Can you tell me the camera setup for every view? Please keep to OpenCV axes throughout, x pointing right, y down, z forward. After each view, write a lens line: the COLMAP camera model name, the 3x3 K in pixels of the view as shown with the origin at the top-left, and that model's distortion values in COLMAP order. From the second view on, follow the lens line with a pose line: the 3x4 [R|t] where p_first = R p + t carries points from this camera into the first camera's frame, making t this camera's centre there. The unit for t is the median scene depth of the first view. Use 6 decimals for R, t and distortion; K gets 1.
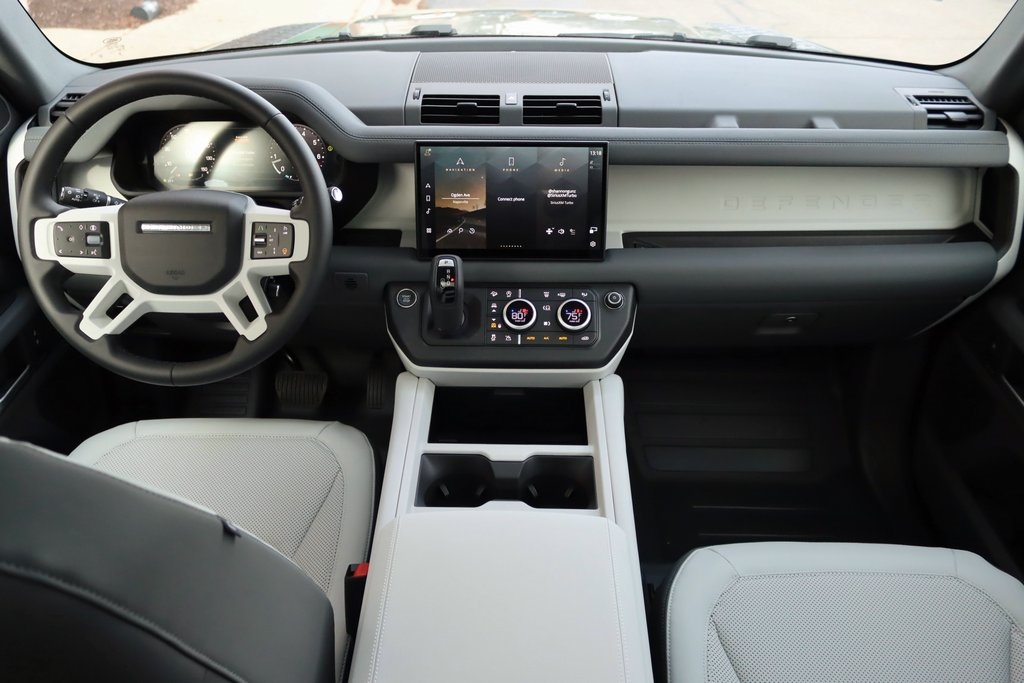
lens RADIAL K [[833.6, 0, 505.4], [0, 833.6, 342.0], [0, 0, 1]] dist [-0.011014, 0.028673]
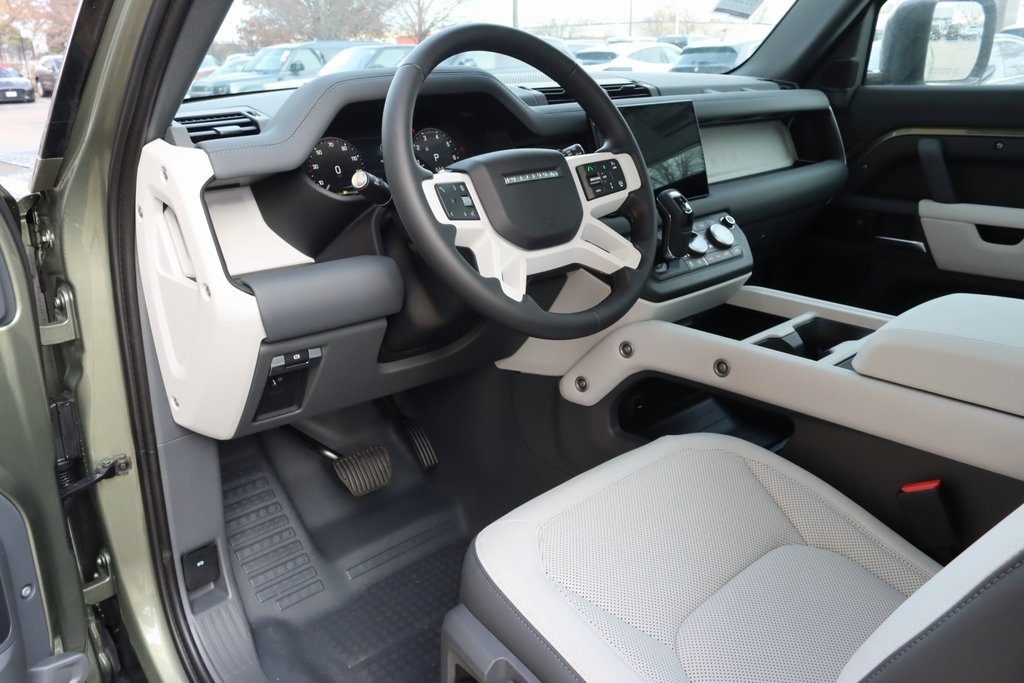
lens RADIAL K [[833.6, 0, 510.3], [0, 833.6, 344.9], [0, 0, 1]] dist [-0.011014, 0.028673]
pose [[0.719548, -0.239306, 0.651908, -0.972073], [0.379859, 0.921491, -0.081005, 0.095742], [-0.581342, 0.305920, 0.753959, 0.323445]]
